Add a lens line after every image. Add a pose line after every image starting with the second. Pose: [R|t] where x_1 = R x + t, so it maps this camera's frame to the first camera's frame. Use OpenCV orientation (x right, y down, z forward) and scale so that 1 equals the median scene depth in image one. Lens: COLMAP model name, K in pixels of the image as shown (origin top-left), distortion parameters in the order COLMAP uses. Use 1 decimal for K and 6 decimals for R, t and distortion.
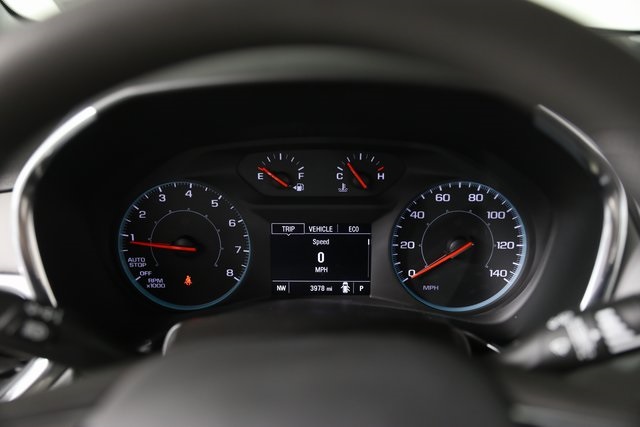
lens RADIAL K [[634.6, 0, 320.0], [0, 634.6, 213.5], [0, 0, 1]] dist [-0.011800, 0.001994]
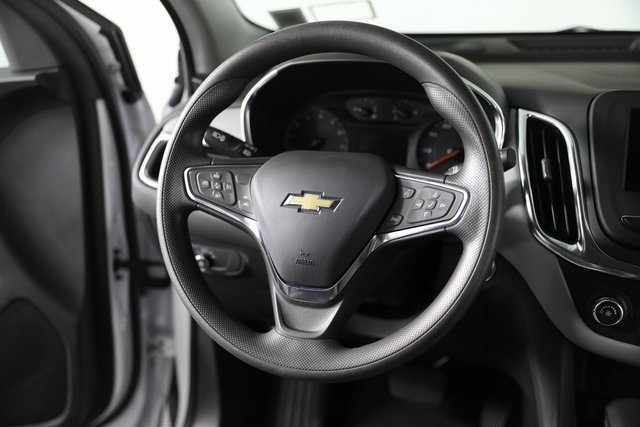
lens RADIAL K [[634.6, 0, 320.0], [0, 634.6, 213.5], [0, 0, 1]] dist [-0.011800, 0.001994]
pose [[0.950564, 0.101254, -0.293558, 0.420906], [-0.093862, 0.994813, 0.039200, 0.199307], [0.296004, -0.009708, 0.955137, -0.940973]]
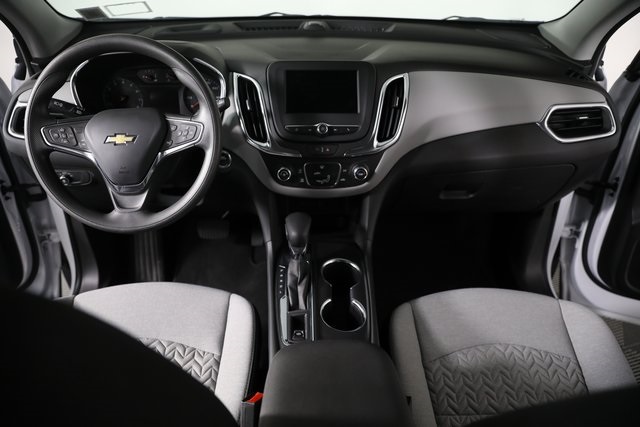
lens RADIAL K [[434.9, 0, 320.0], [0, 434.9, 213.5], [0, 0, 1]] dist [-0.115563, 0.088941]
pose [[0.997616, -0.015841, 0.067172, 0.677442], [-0.000295, 0.972314, 0.233679, 0.119962], [-0.069014, -0.233141, 0.969991, -1.412407]]
